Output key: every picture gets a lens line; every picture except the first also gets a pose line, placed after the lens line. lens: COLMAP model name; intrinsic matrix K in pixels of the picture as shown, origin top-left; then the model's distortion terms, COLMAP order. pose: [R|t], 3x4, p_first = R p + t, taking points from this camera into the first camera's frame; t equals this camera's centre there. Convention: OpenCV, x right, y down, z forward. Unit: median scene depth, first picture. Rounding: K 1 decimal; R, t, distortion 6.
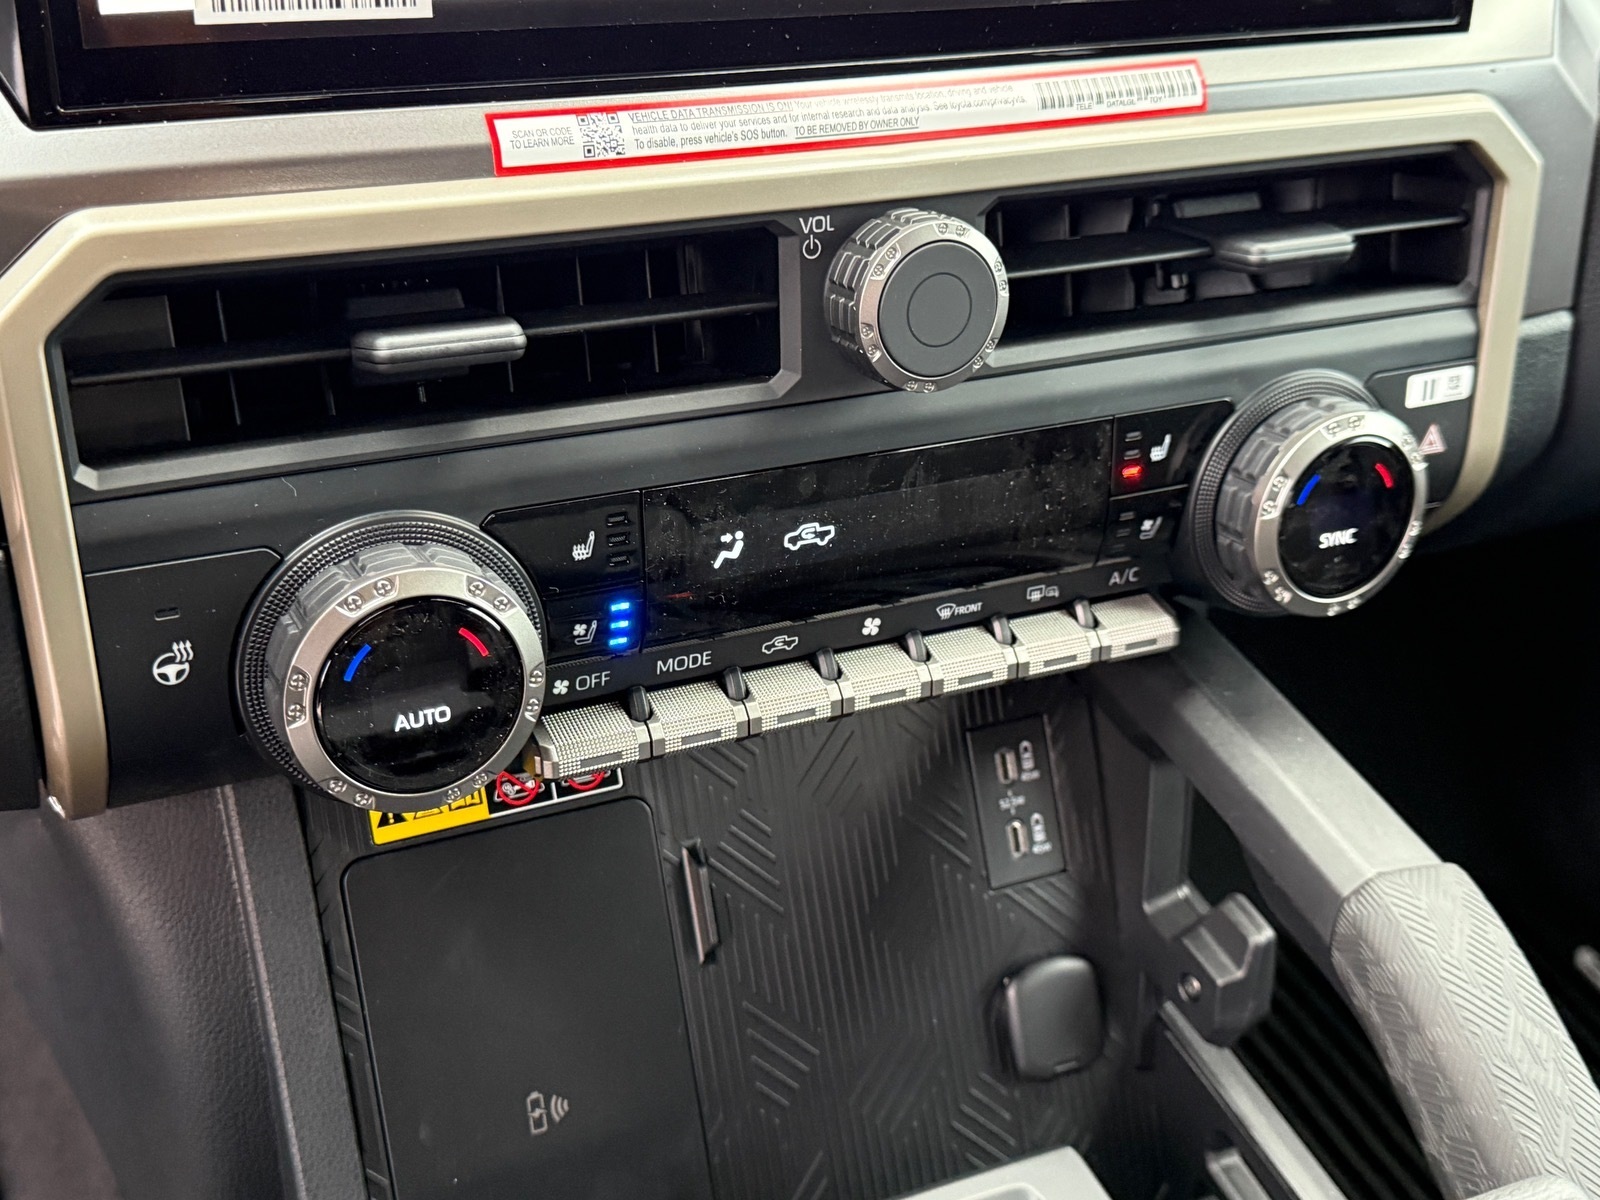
lens RADIAL K [[1852.1, 0, 800.0], [0, 1852.1, 600.0], [0, 0, 1]] dist [0.166785, -0.517515]
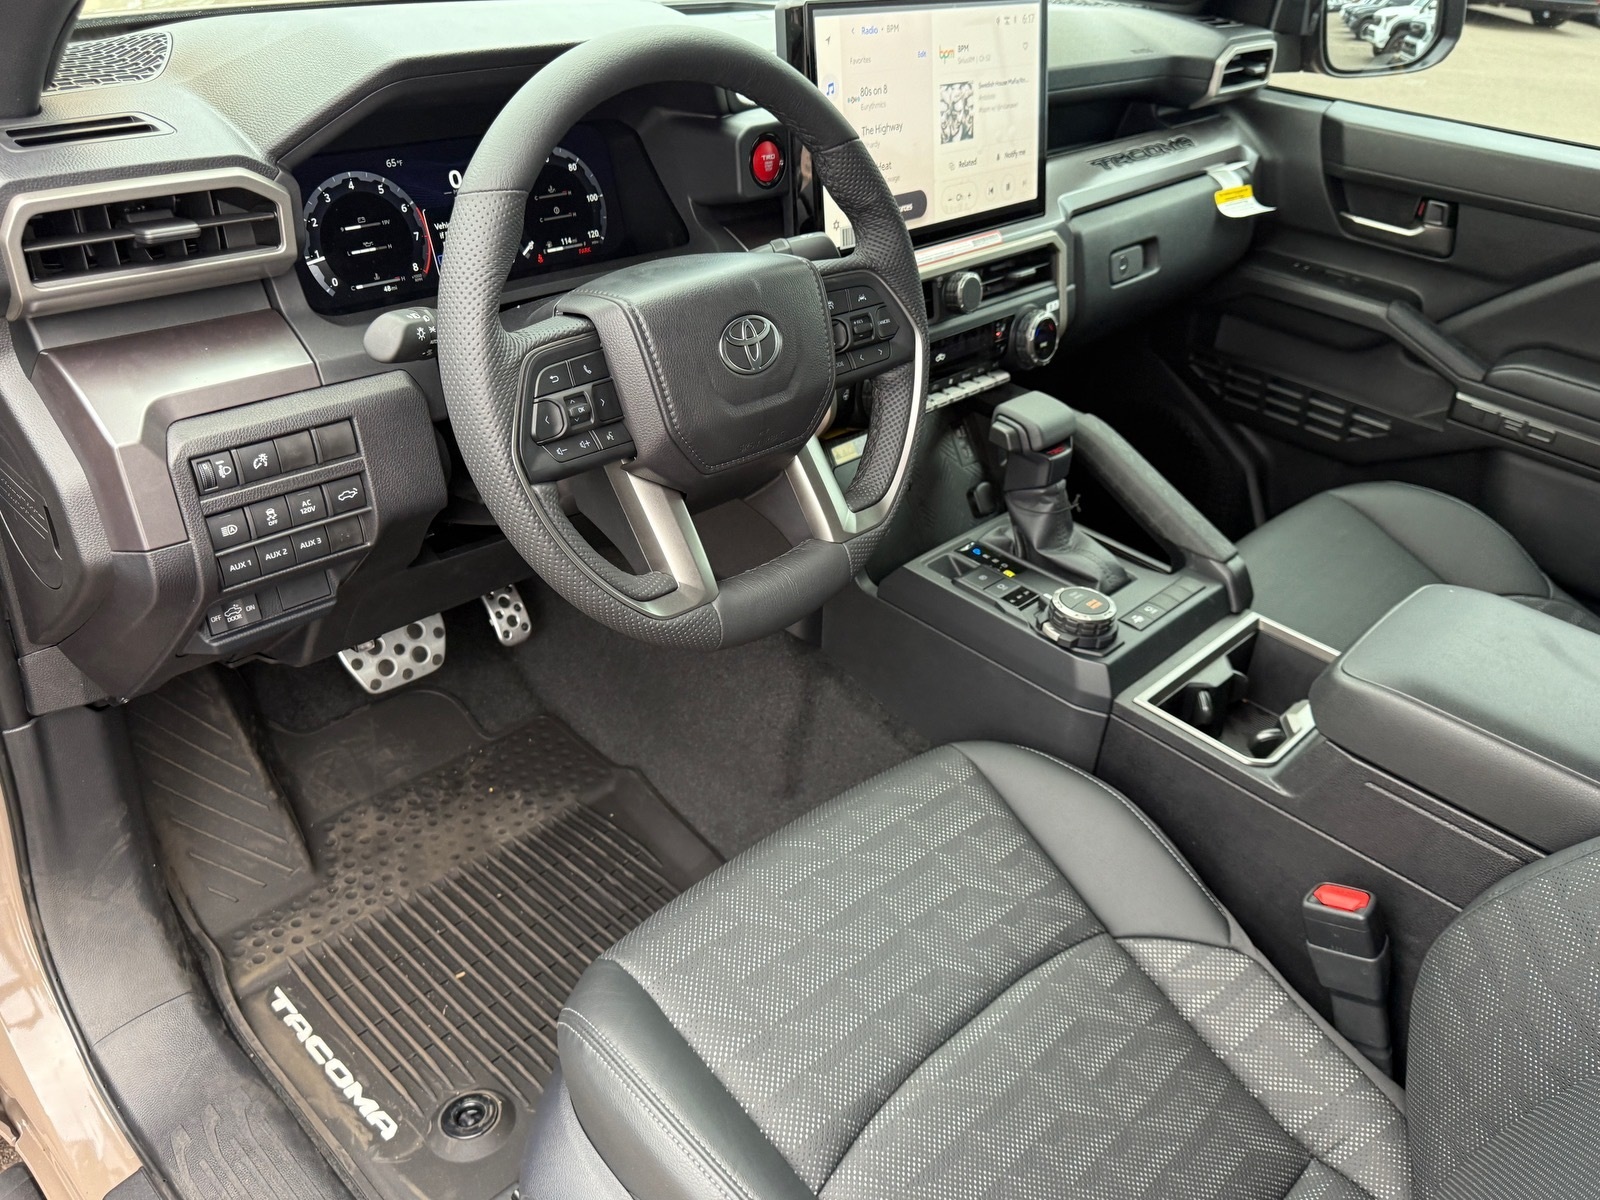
lens RADIAL K [[1235.4, 0, 791.5], [0, 1235.4, 582.3], [0, 0, 1]] dist [0.095673, -0.204033]
pose [[0.935979, -0.209816, 0.282703, -1.115383], [0.214046, 0.976689, 0.016209, 0.316571], [-0.279513, 0.045340, 0.959071, -1.428330]]
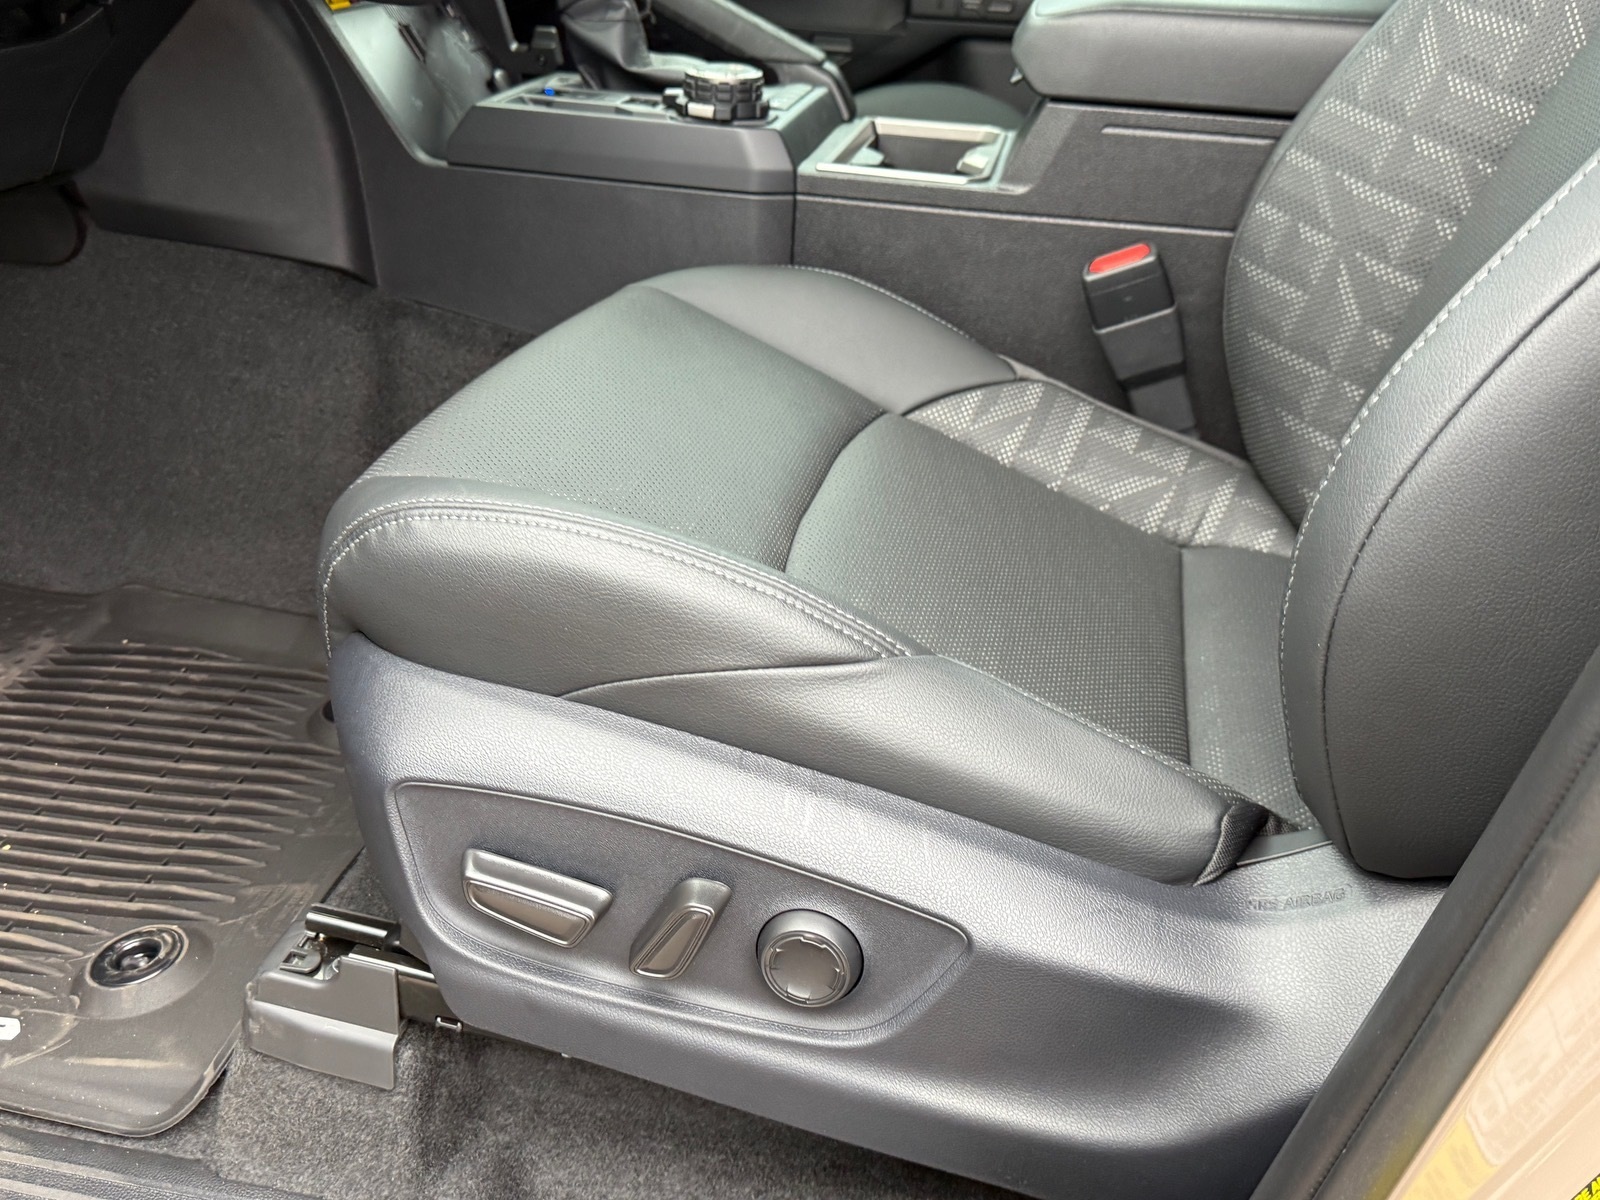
lens RADIAL K [[1461.4, 0, 765.1], [0, 1461.4, 578.2], [0, 0, 1]] dist [0.081700, -0.143327]
pose [[0.610582, -0.433381, 0.662850, -1.709886], [0.466552, 0.873163, 0.141124, 0.882854], [-0.639937, 0.223086, 0.735332, -0.861796]]
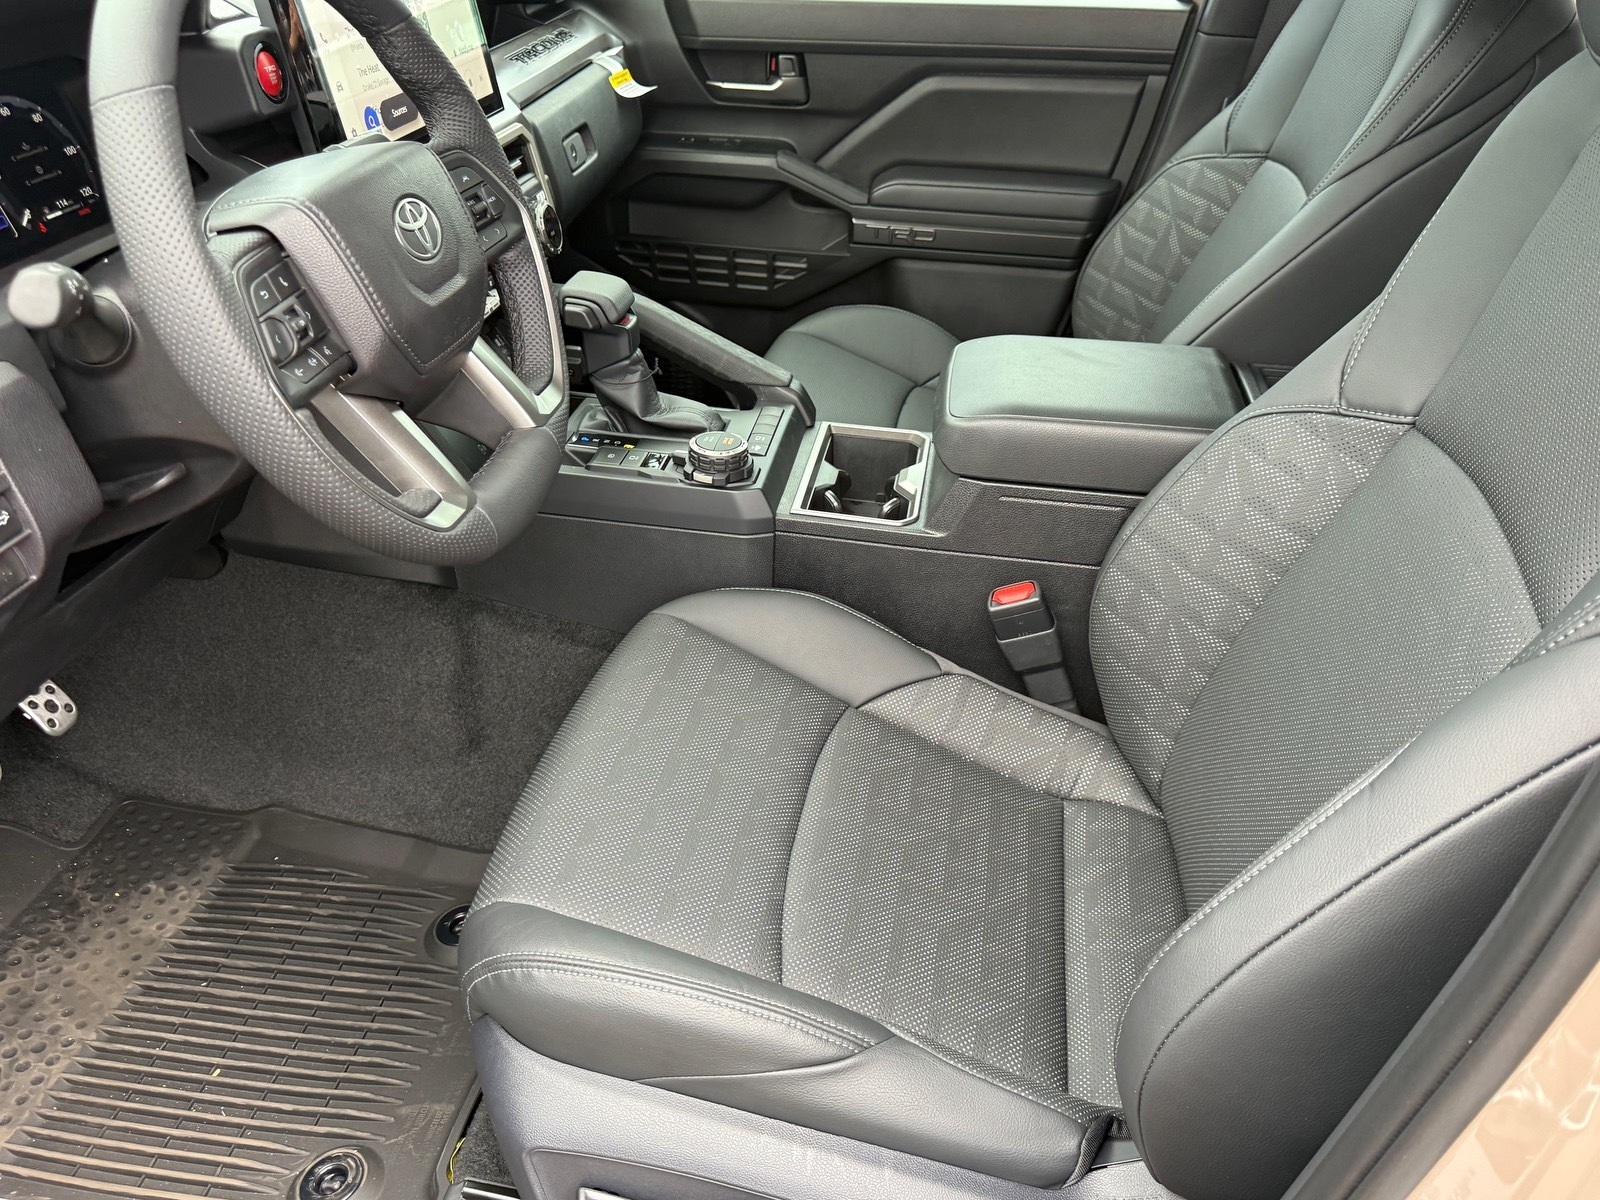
lens RADIAL K [[1231.6, 0, 800.0], [0, 1231.6, 600.0], [0, 0, 1]] dist [0.133287, -0.276017]
pose [[0.563511, -0.503827, 0.654686, -1.639643], [0.485969, 0.843037, 0.230485, 0.283519], [-0.668049, 0.188276, 0.719905, -1.193199]]
